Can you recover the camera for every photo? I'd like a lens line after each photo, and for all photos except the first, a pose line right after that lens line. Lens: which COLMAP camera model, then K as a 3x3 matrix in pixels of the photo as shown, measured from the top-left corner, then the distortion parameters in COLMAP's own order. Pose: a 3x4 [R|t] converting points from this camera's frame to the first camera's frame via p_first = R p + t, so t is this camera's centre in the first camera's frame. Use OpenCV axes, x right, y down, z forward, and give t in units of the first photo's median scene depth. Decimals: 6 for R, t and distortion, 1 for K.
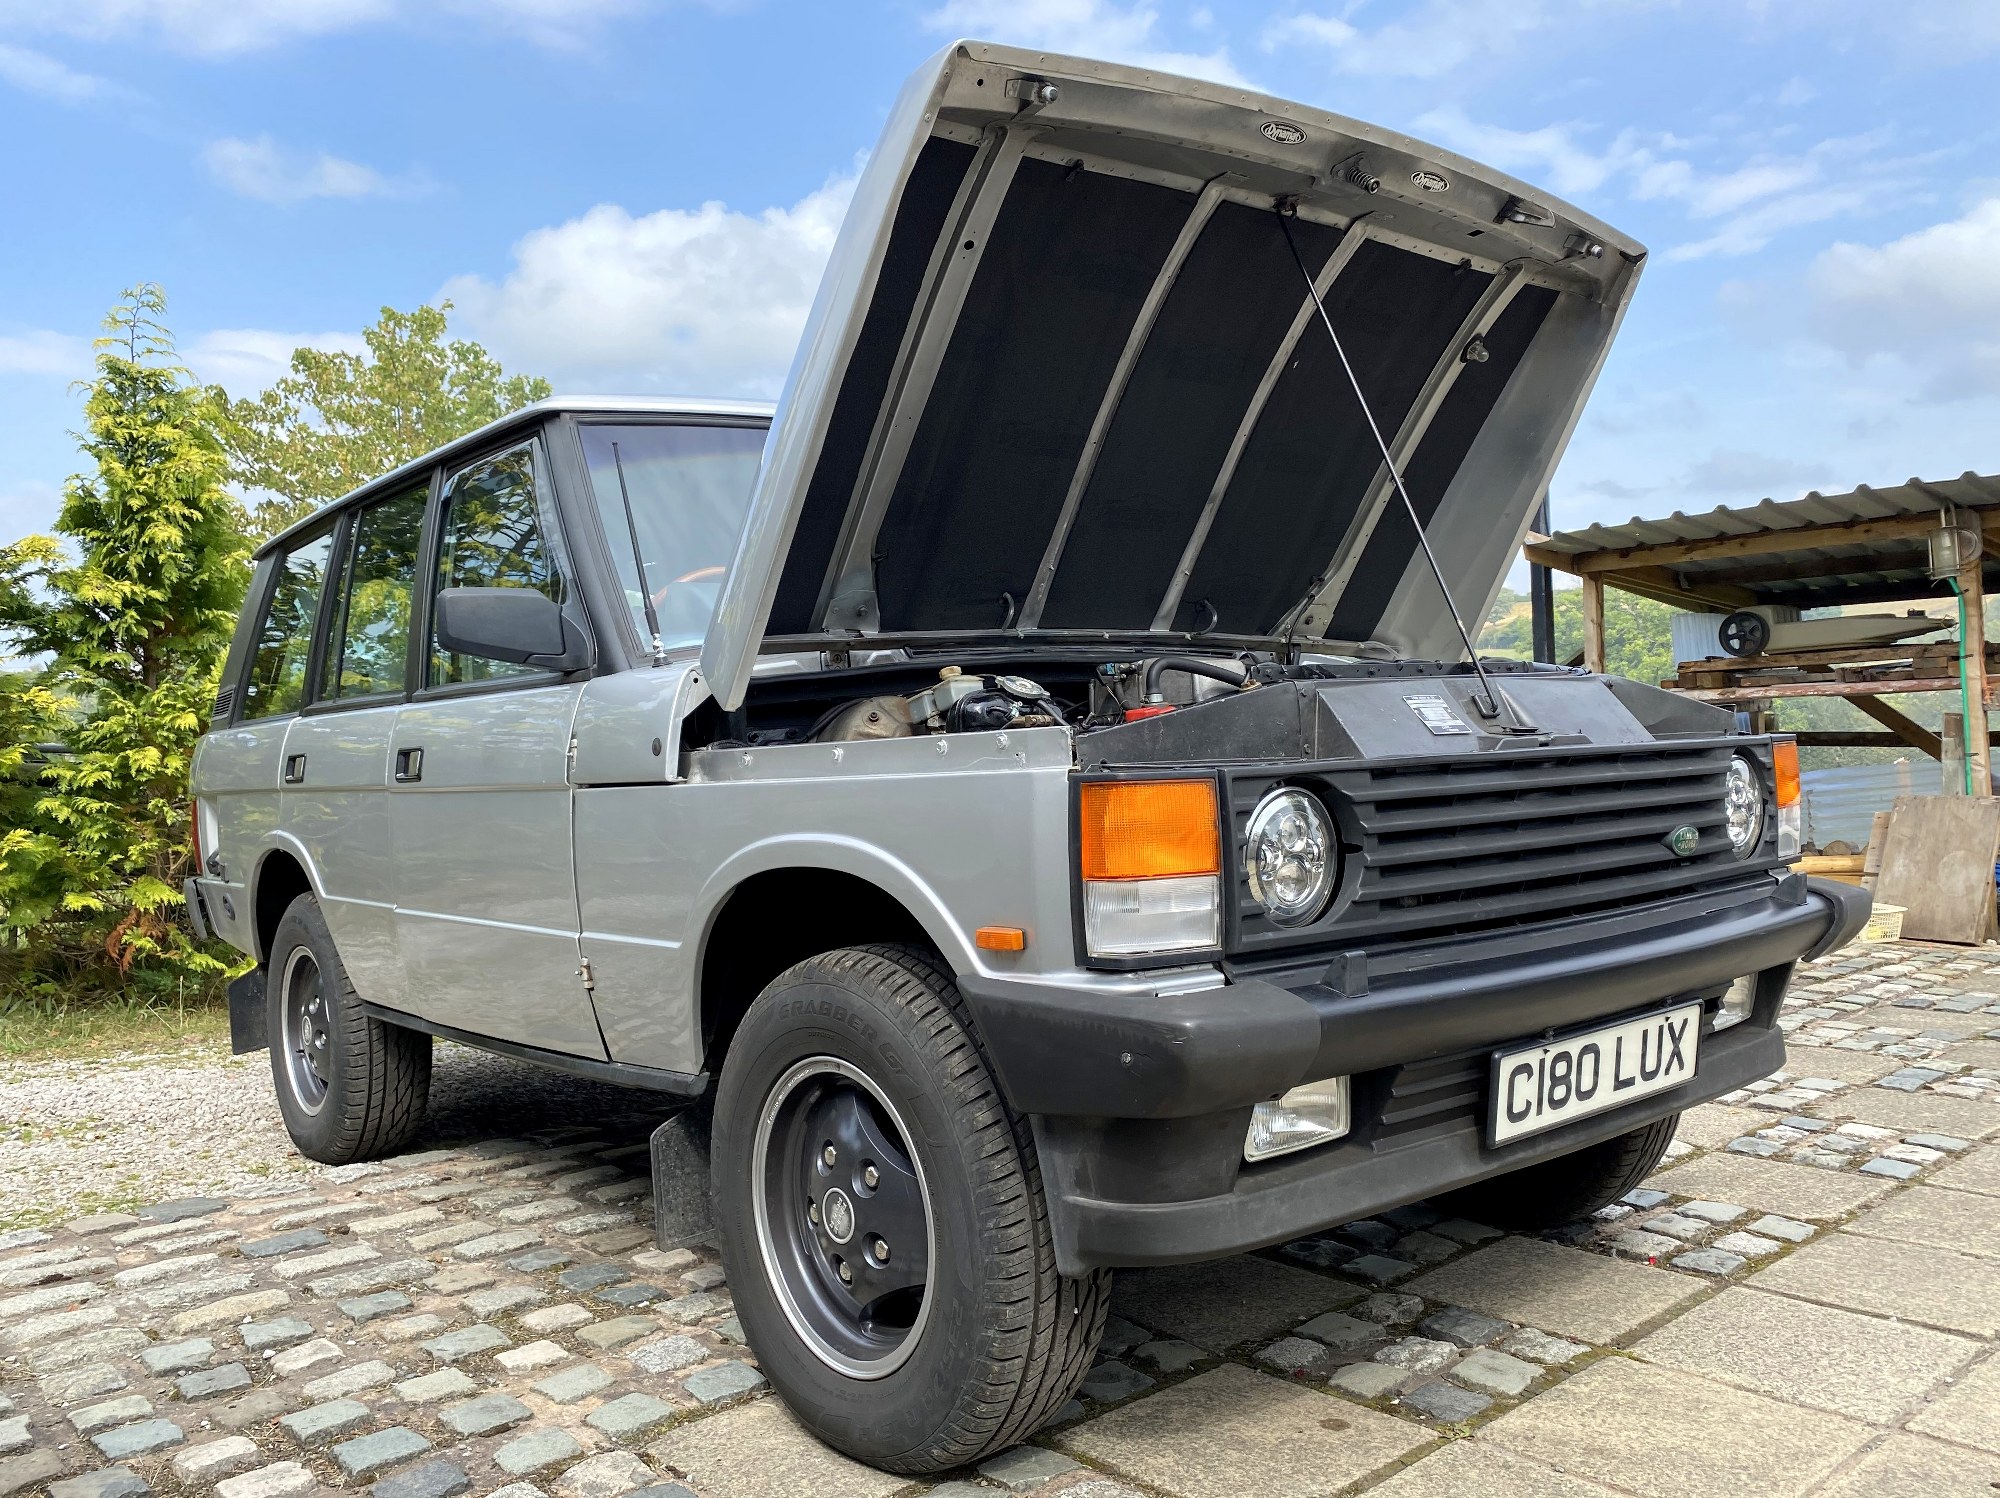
lens RADIAL K [[1615.6, 0, 1062.6], [0, 1615.6, 684.3], [0, 0, 1]] dist [0.014069, -0.007952]
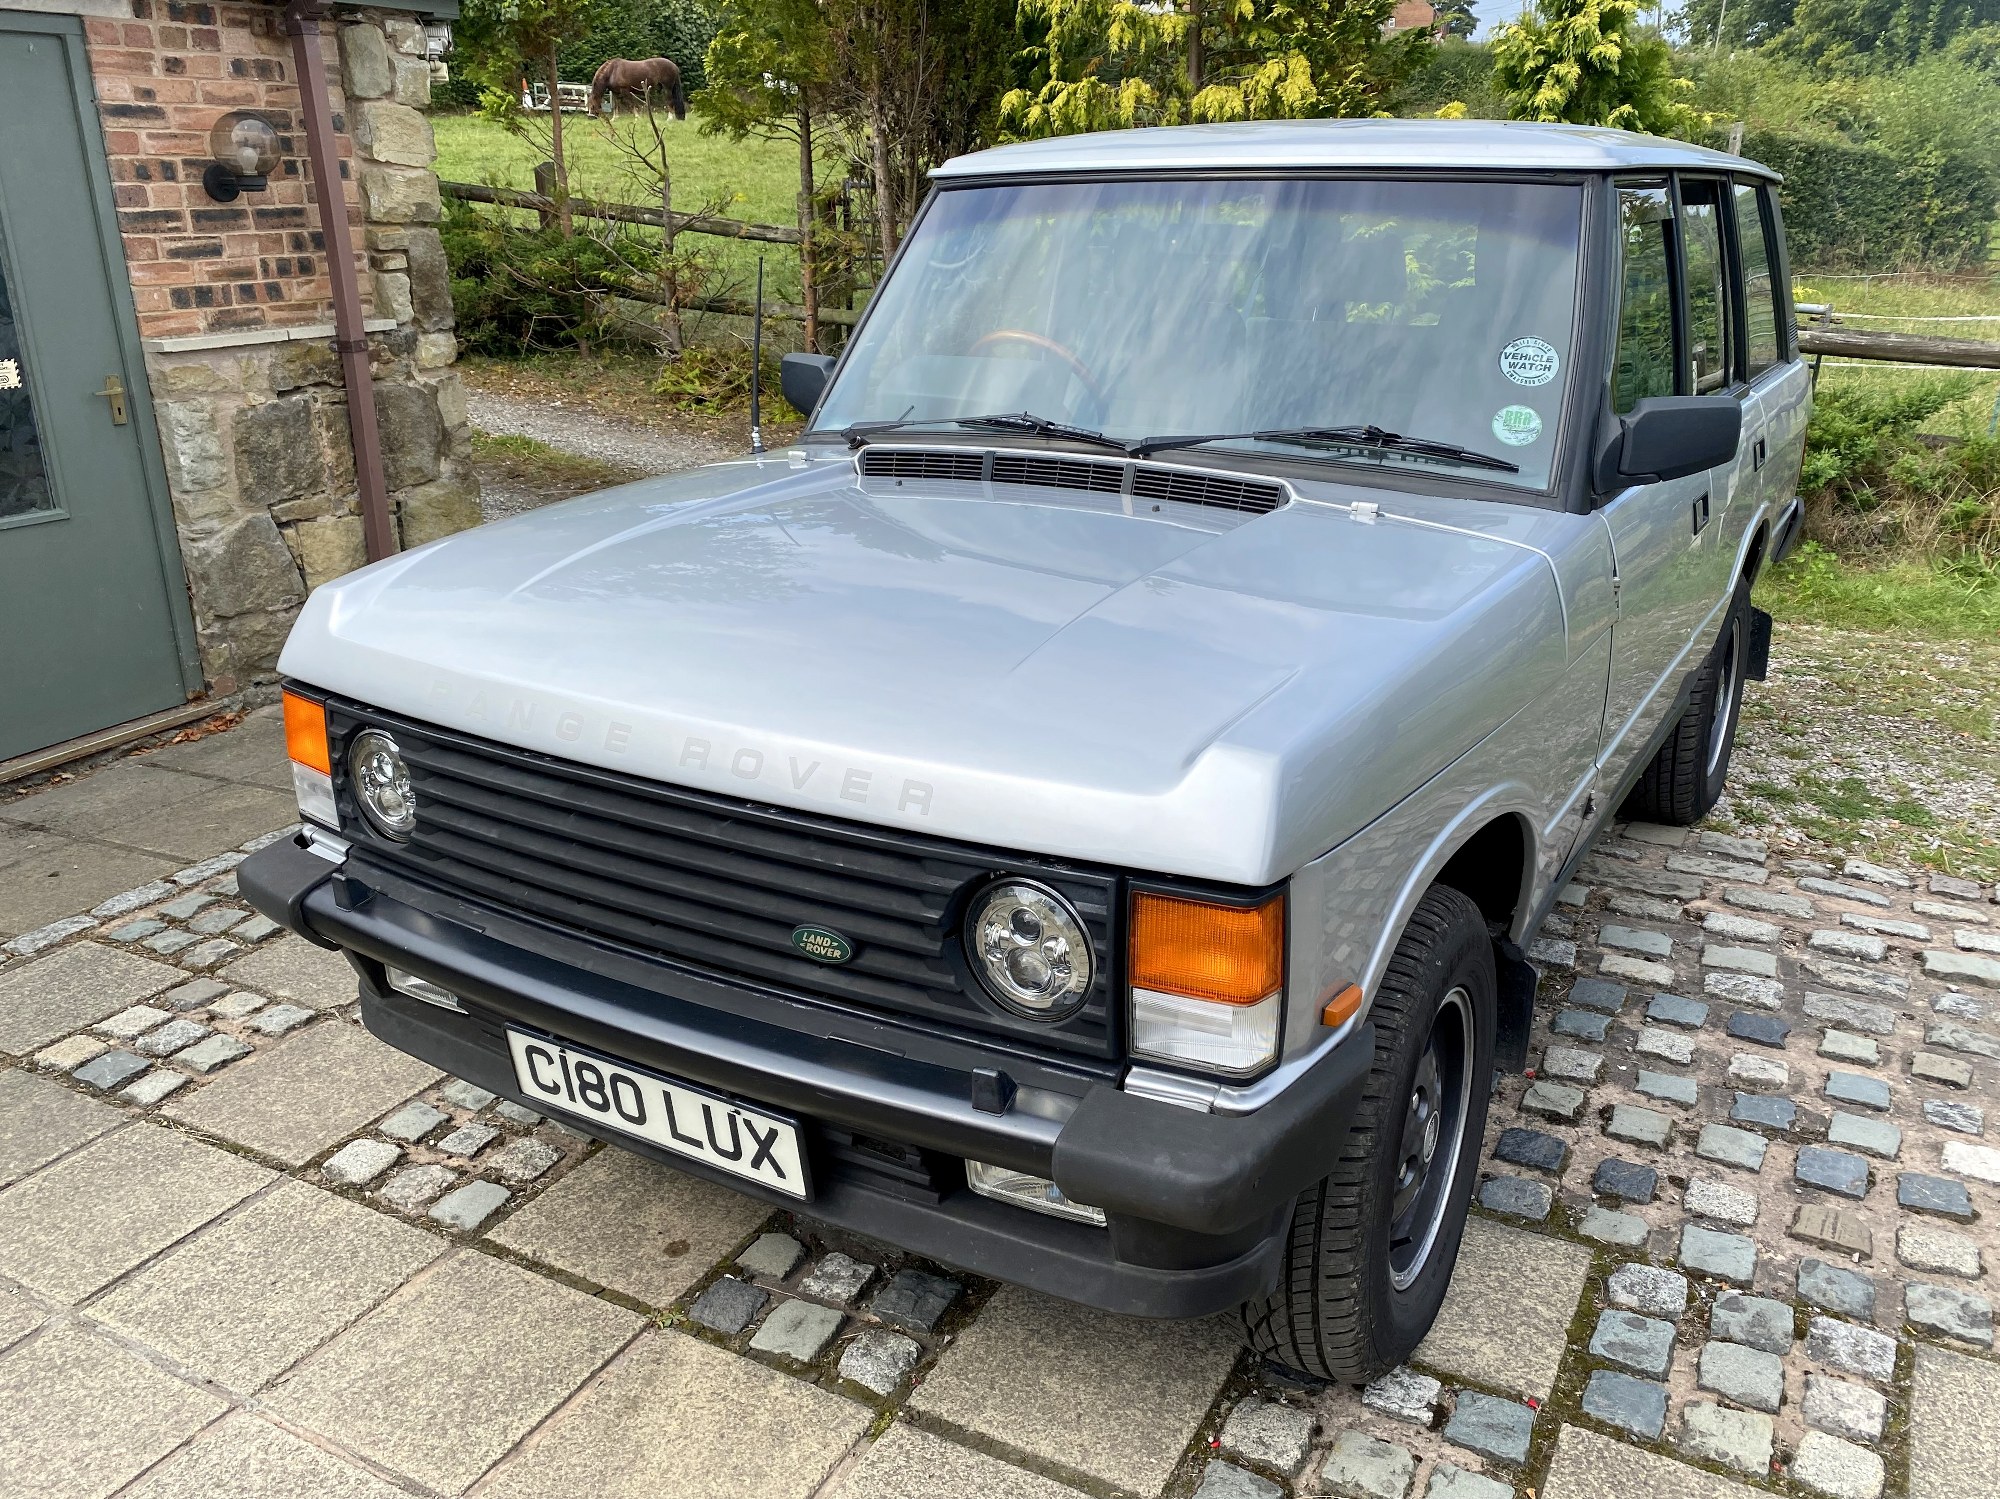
lens RADIAL K [[1615.6, 0, 1032.0], [0, 1615.6, 748.8], [0, 0, 1]] dist [0.014069, -0.007952]
pose [[0.316338, 0.334756, -0.887620, 0.984744], [0.034259, 0.931028, 0.363336, -0.241948], [0.948028, -0.145346, 0.283051, 0.828648]]
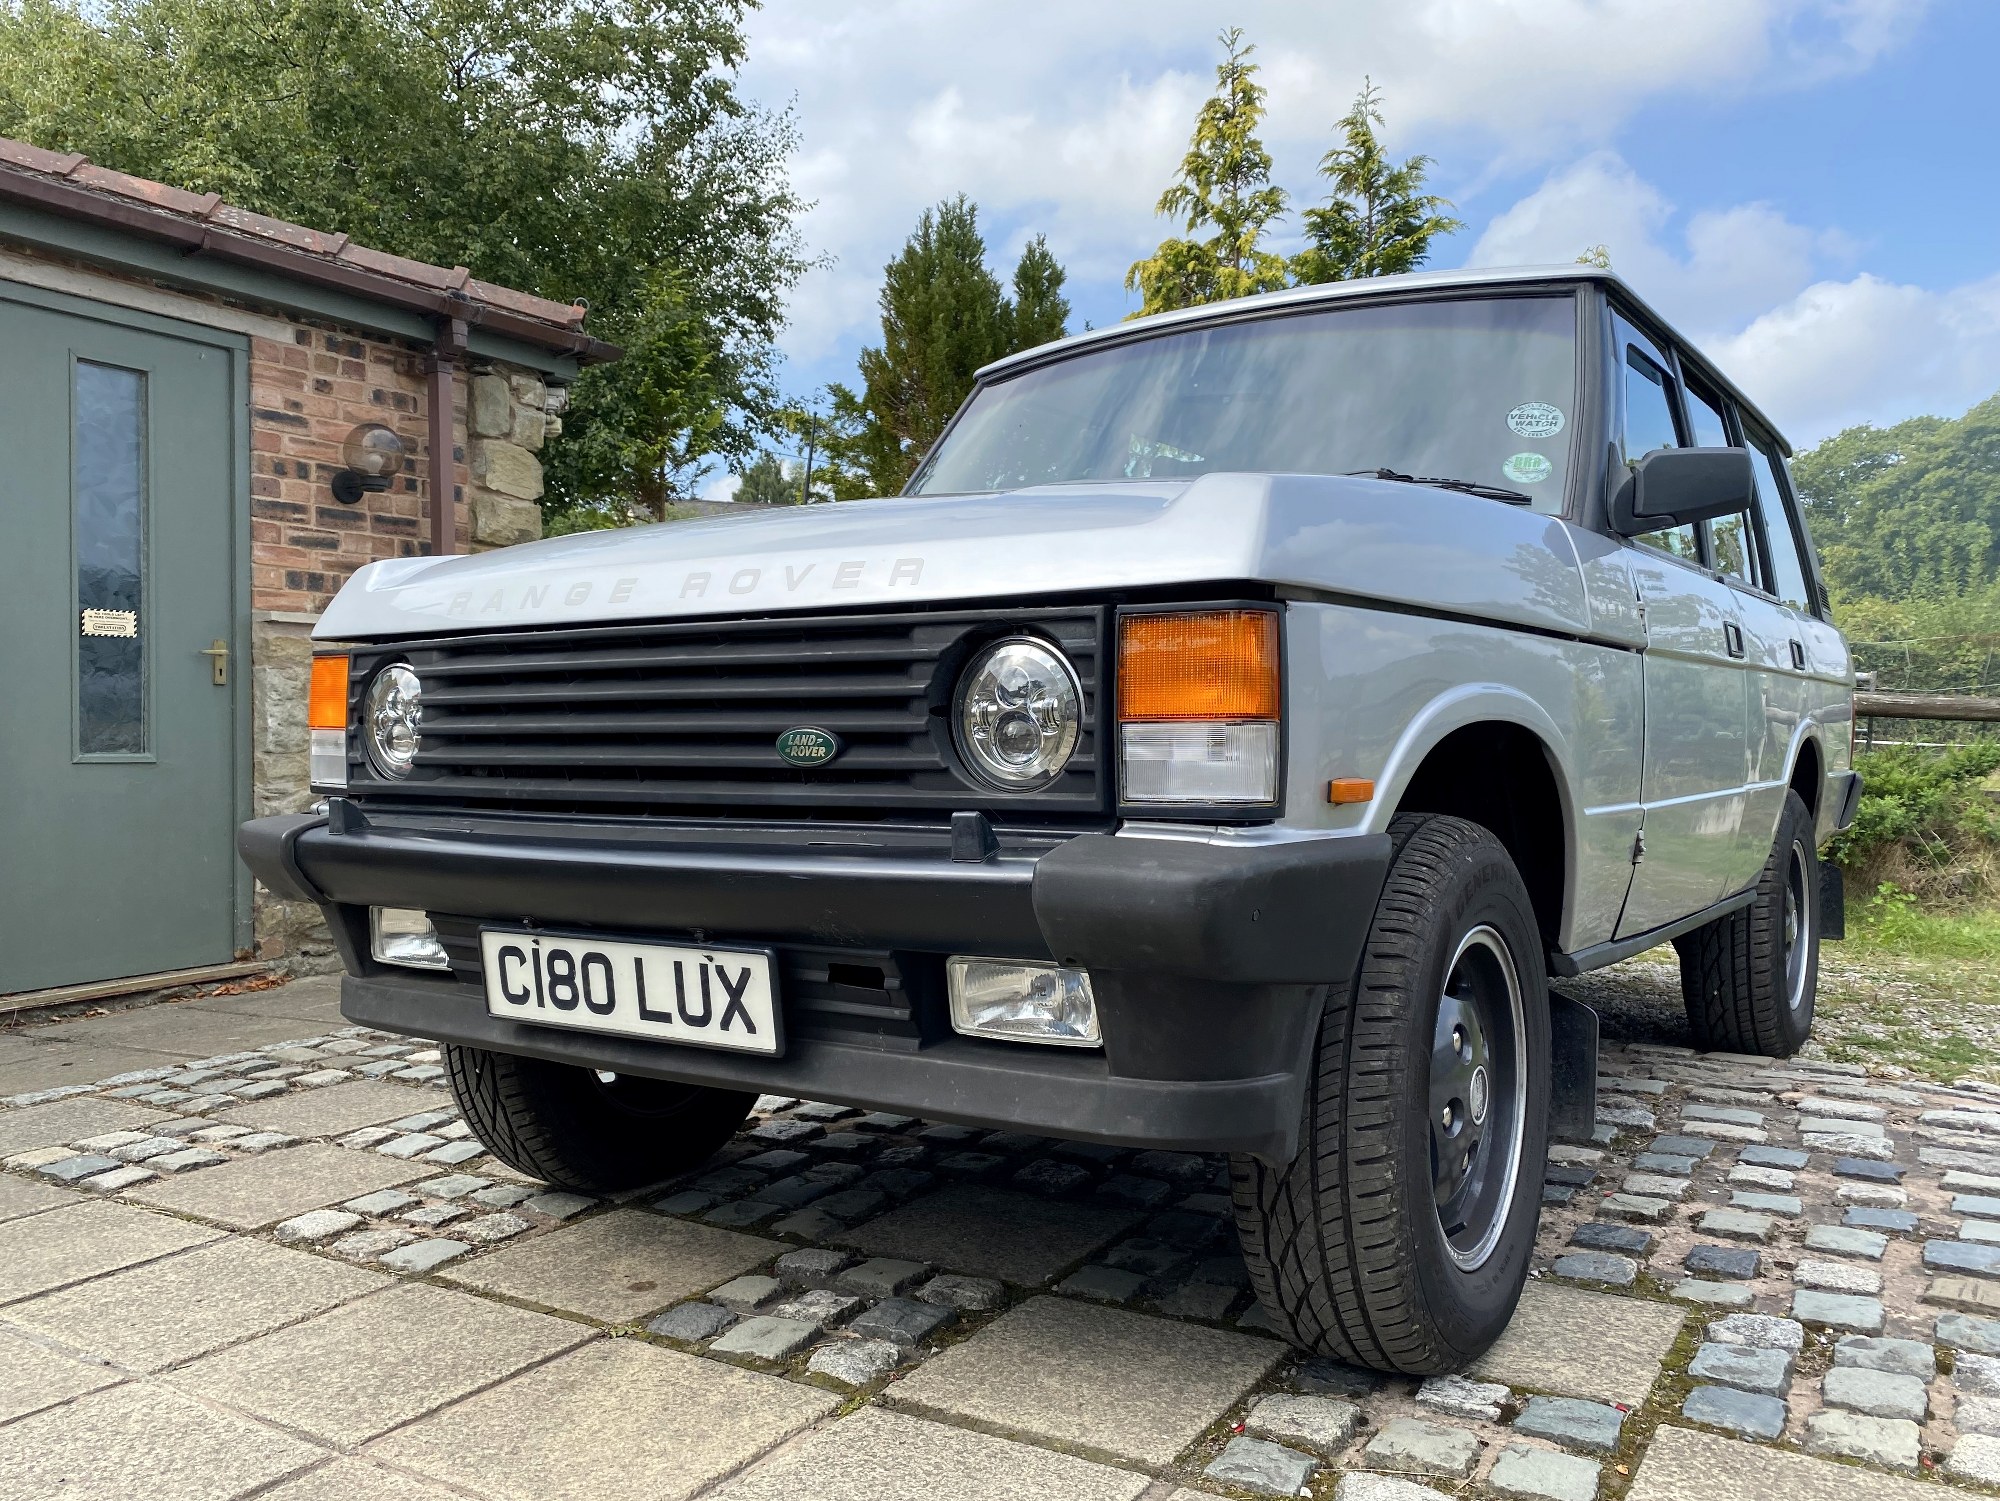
lens RADIAL K [[1615.6, 0, 1007.2], [0, 1615.6, 741.6], [0, 0, 1]] dist [0.014069, -0.007952]
pose [[0.258463, 0.035073, -0.965384, 1.037104], [0.029969, 0.998569, 0.044302, 0.062567], [0.965556, -0.040382, 0.257042, 0.835436]]
